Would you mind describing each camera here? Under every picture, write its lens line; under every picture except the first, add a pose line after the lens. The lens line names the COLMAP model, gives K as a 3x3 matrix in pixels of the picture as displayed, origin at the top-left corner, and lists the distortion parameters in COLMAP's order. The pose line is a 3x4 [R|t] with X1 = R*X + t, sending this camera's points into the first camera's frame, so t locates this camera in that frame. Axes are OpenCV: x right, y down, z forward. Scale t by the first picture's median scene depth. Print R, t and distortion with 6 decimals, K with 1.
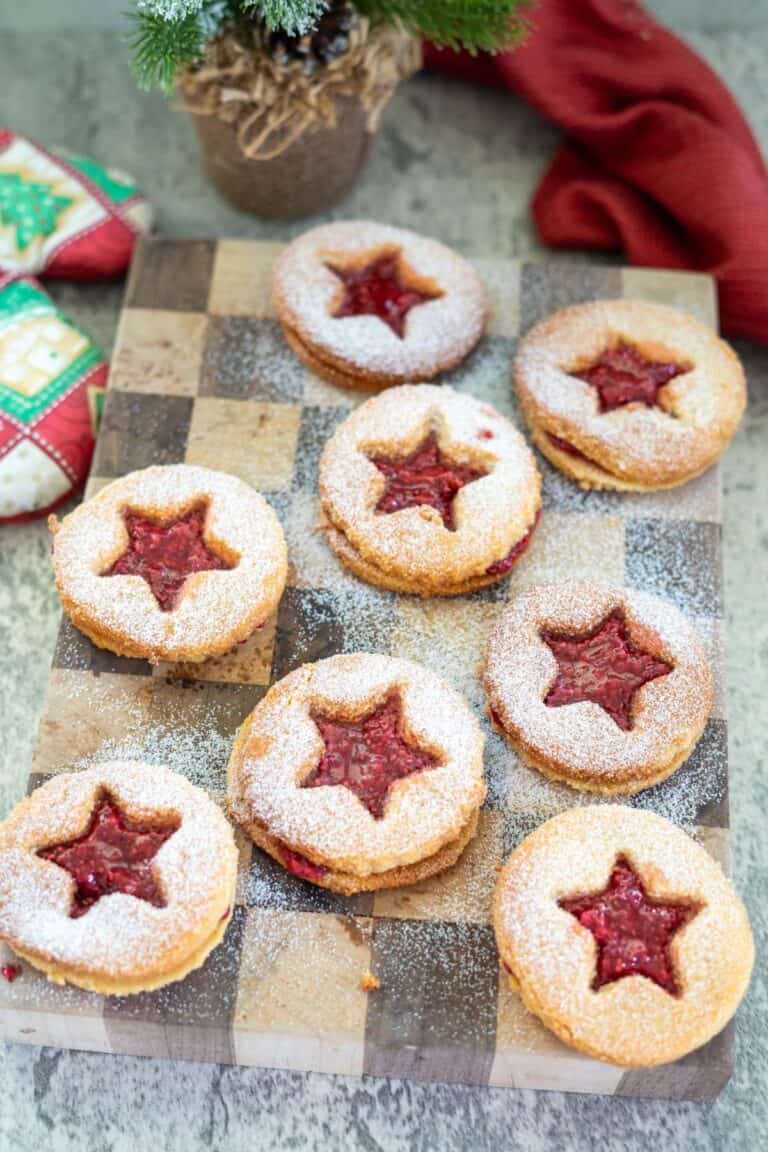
lens RADIAL K [[1818.6, 0, 384.0], [0, 1818.6, 576.0], [0, 0, 1]] dist [0.022709, -0.114955]
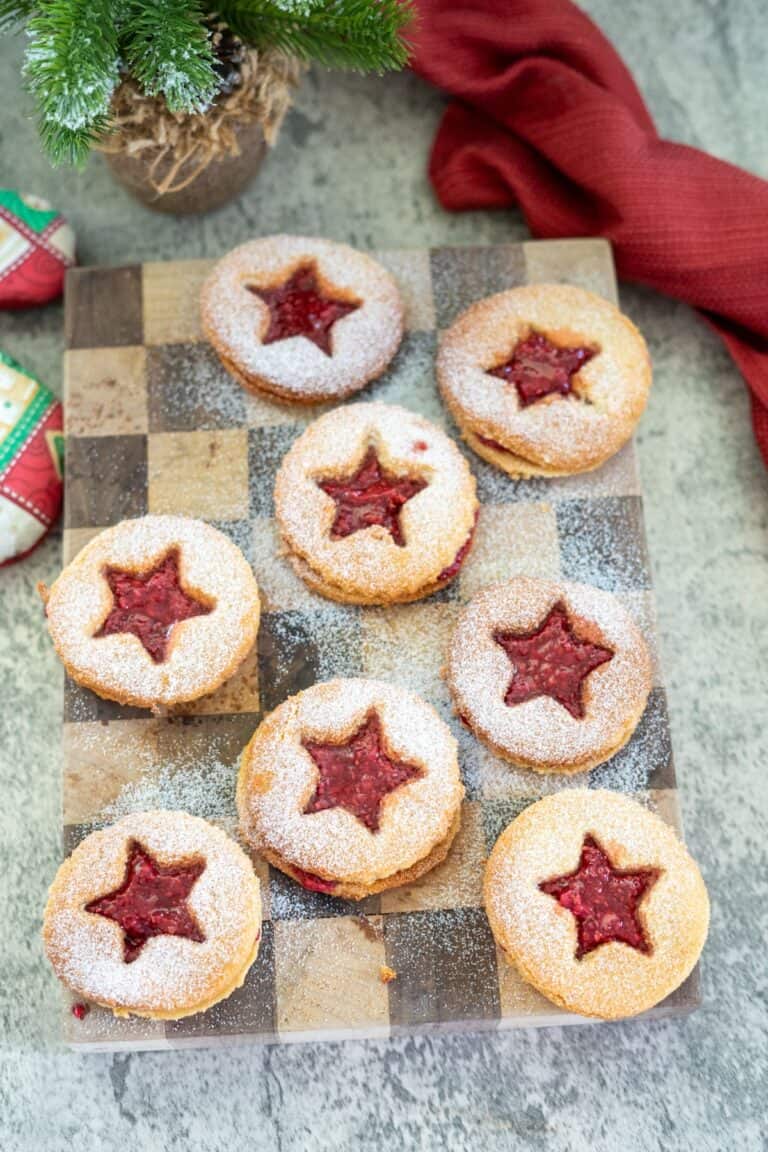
lens RADIAL K [[1818.6, 0, 384.0], [0, 1818.6, 576.0], [0, 0, 1]] dist [0.022709, -0.114955]
pose [[0.990255, -0.136498, 0.027615, -0.006837], [0.128939, 0.973562, 0.188551, -0.224945], [-0.052621, -0.183154, 0.981675, -0.091329]]
